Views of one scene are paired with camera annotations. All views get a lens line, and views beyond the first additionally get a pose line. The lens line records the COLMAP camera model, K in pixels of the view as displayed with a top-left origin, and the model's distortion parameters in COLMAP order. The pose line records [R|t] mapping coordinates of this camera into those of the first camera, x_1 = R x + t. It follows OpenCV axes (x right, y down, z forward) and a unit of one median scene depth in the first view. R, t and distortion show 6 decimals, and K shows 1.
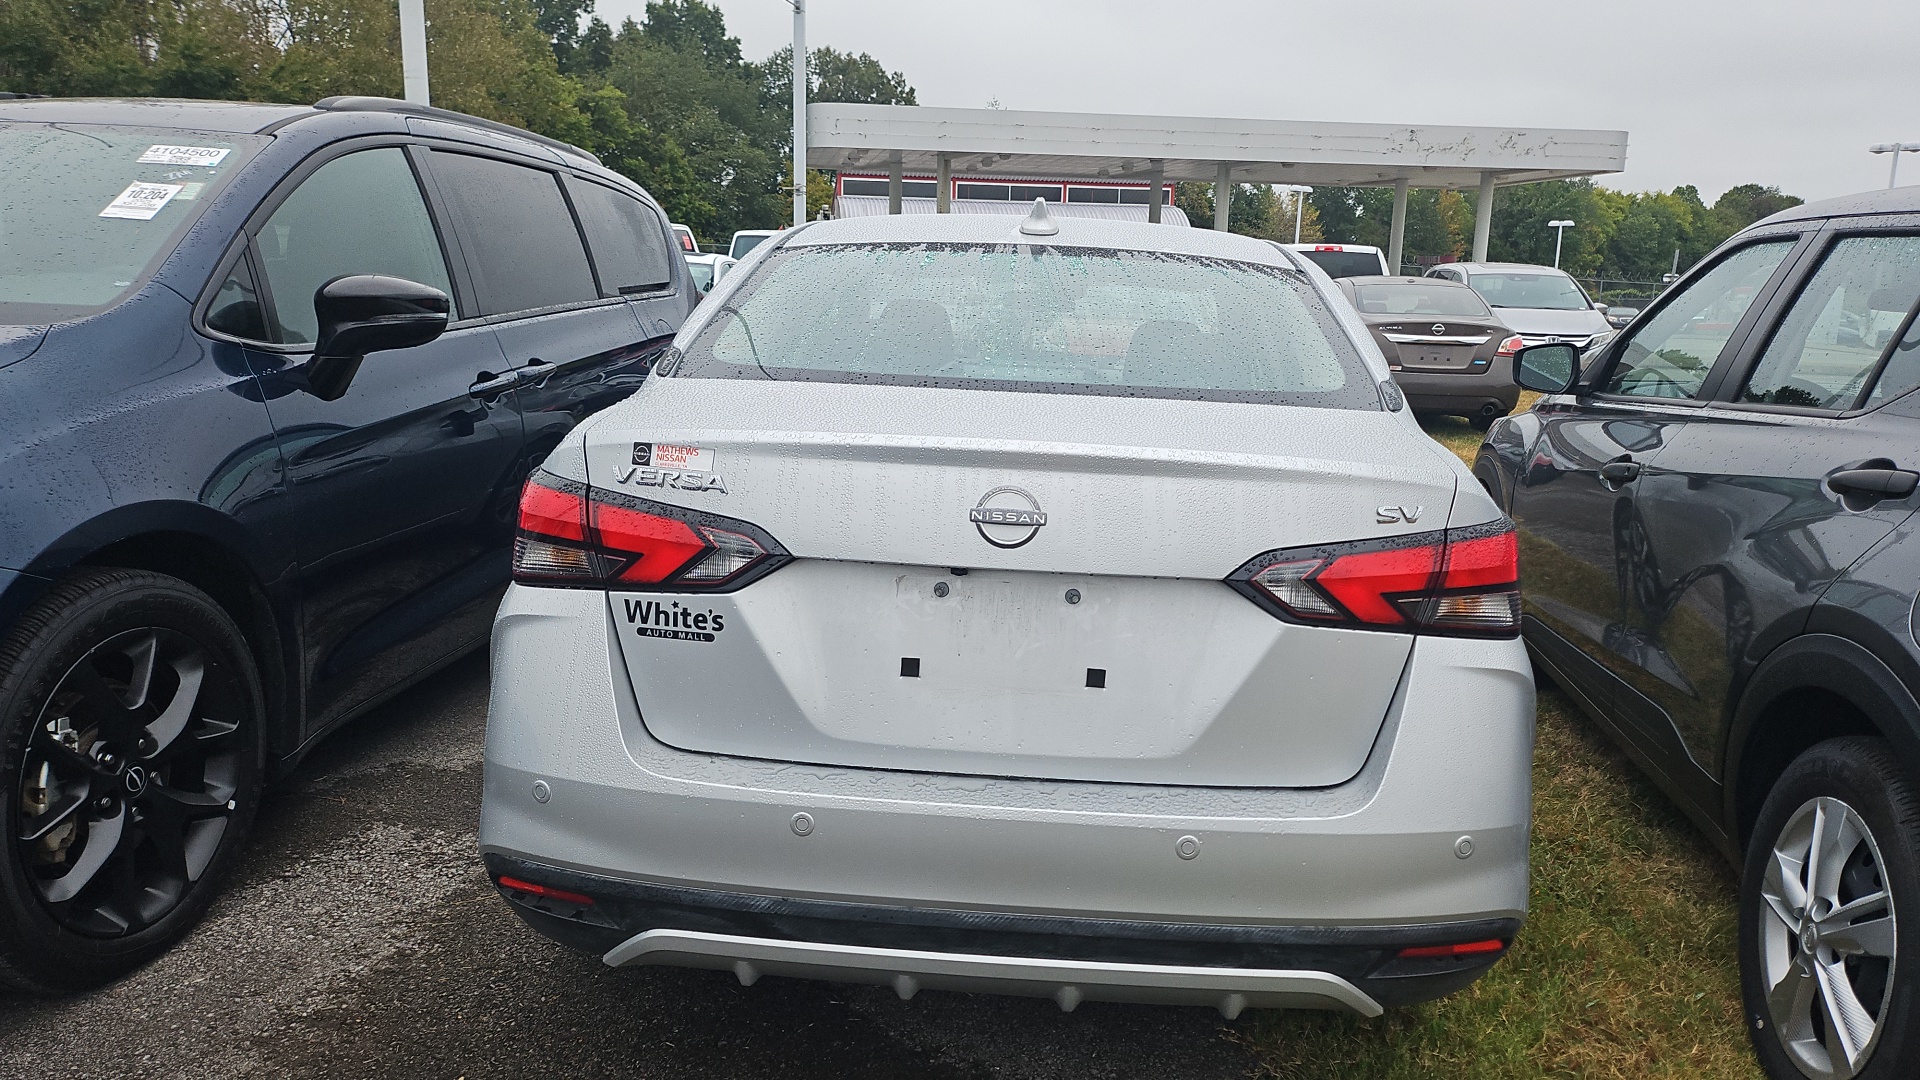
lens RADIAL K [[1362.4, 0, 984.8], [0, 1362.4, 575.2], [0, 0, 1]] dist [0.071902, -0.072496]
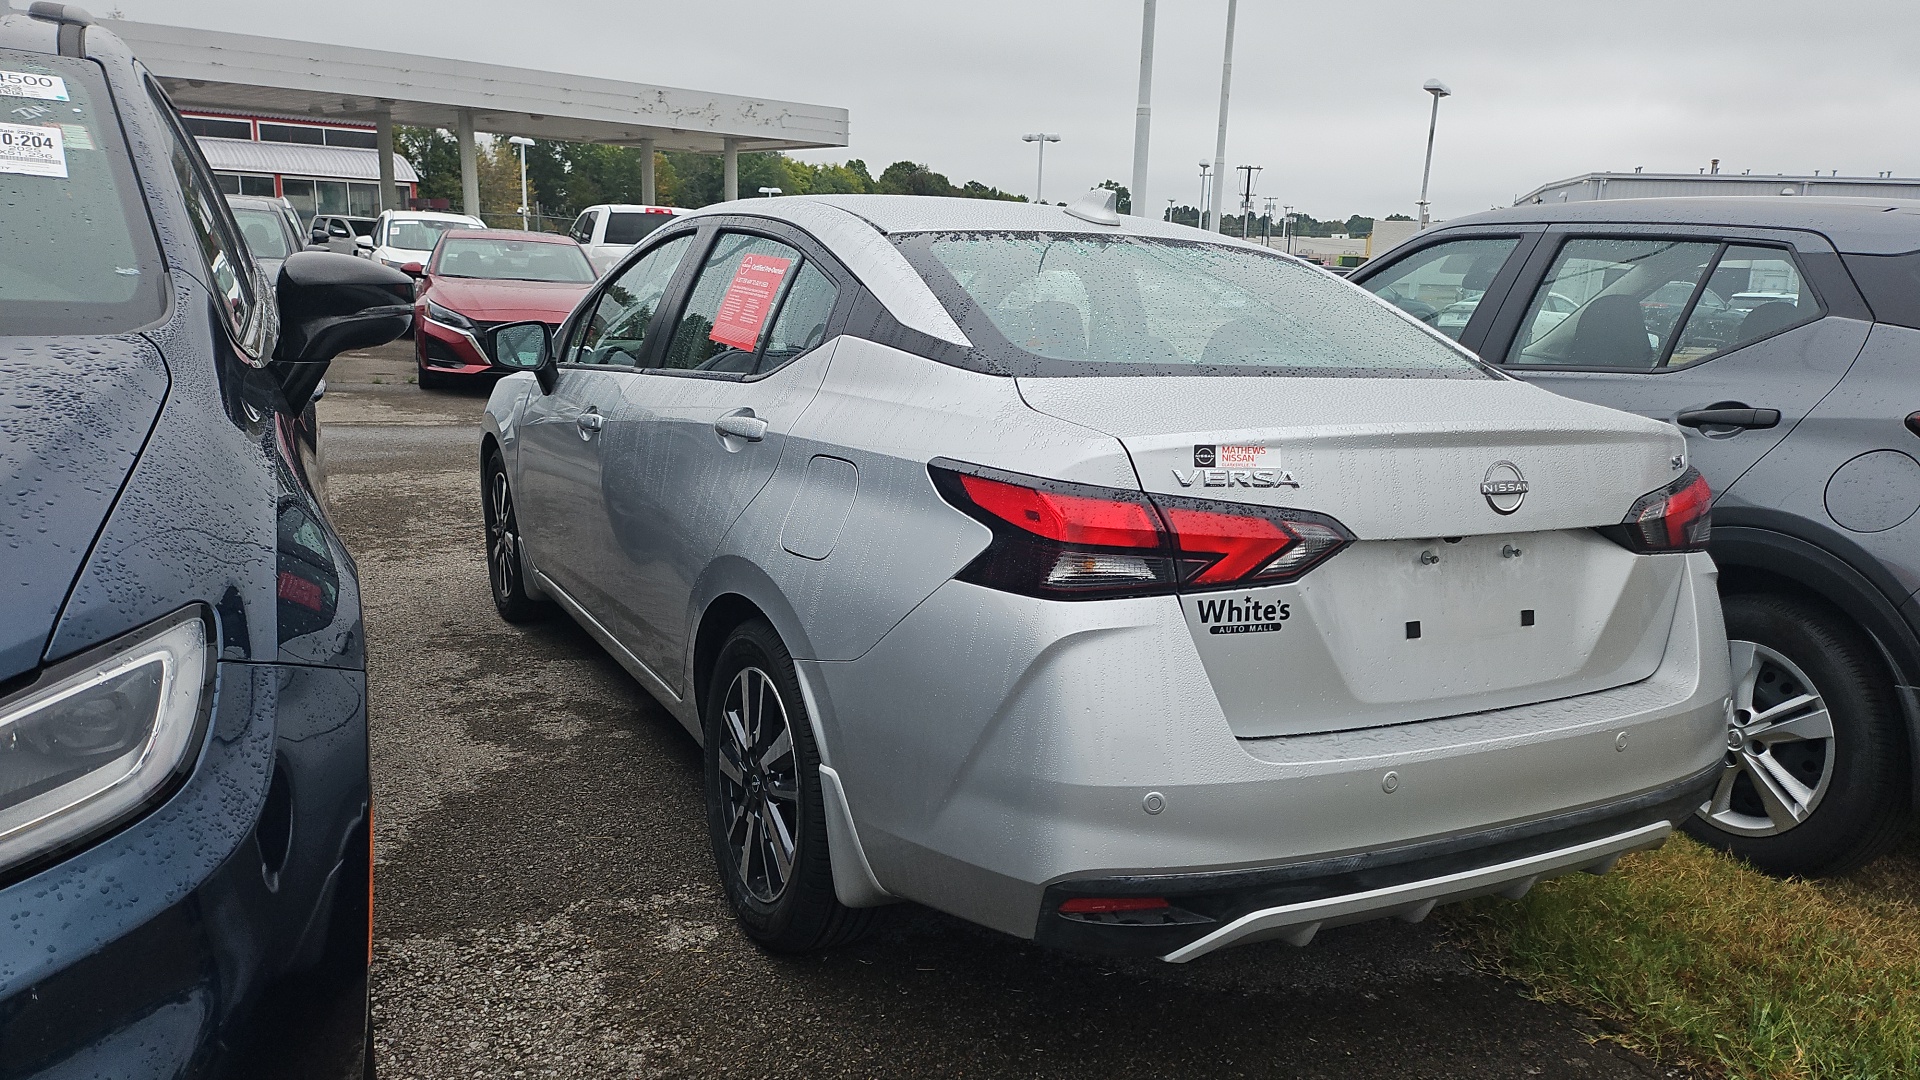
lens RADIAL K [[1362.4, 0, 994.8], [0, 1362.4, 593.1], [0, 0, 1]] dist [0.071902, -0.072496]
pose [[0.846098, -0.119096, 0.519552, -0.708923], [0.097762, 0.992858, 0.068383, -0.055737], [-0.523985, -0.007066, 0.851698, 0.170359]]
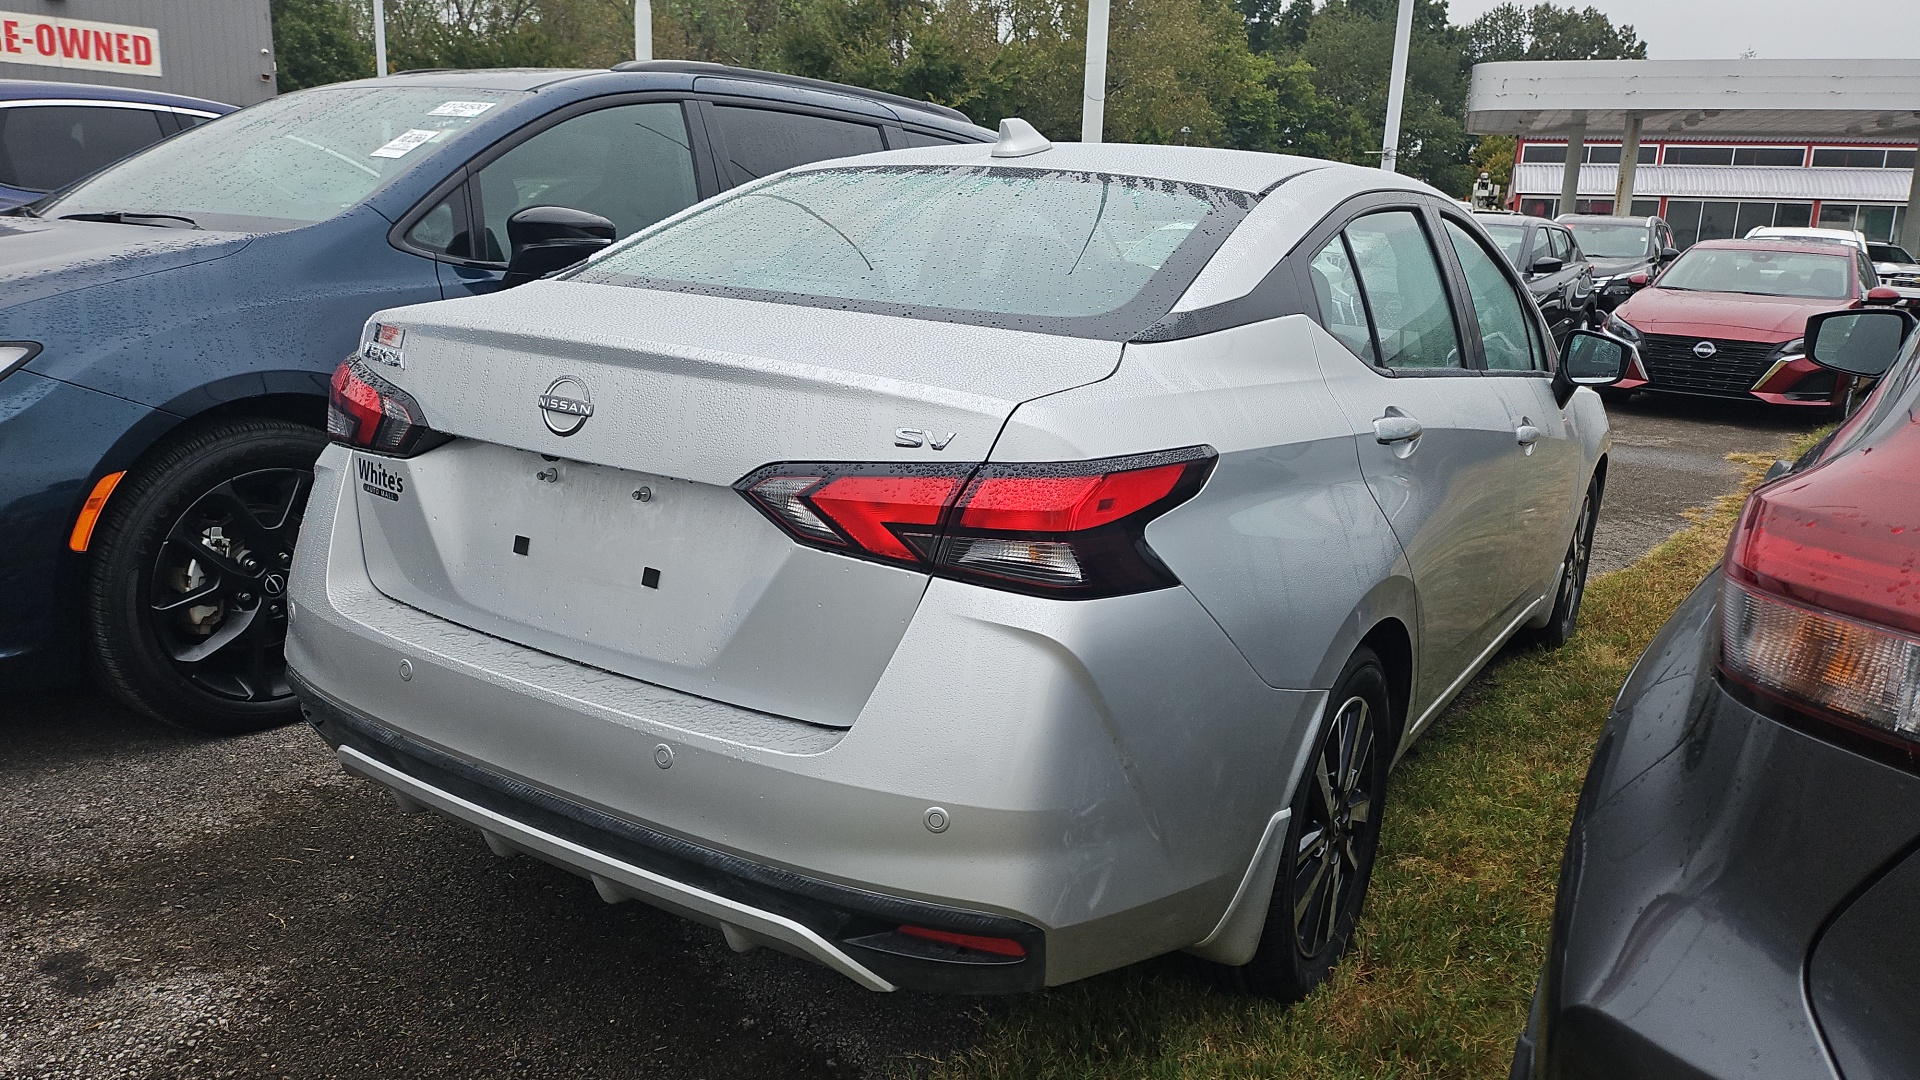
lens RADIAL K [[1362.4, 0, 949.7], [0, 1362.4, 559.1], [0, 0, 1]] dist [0.071902, -0.072496]
pose [[0.868324, 0.125040, -0.479978, 0.570595], [-0.123087, 0.991754, 0.035688, -0.000477], [0.480483, 0.028090, 0.876554, 0.174436]]
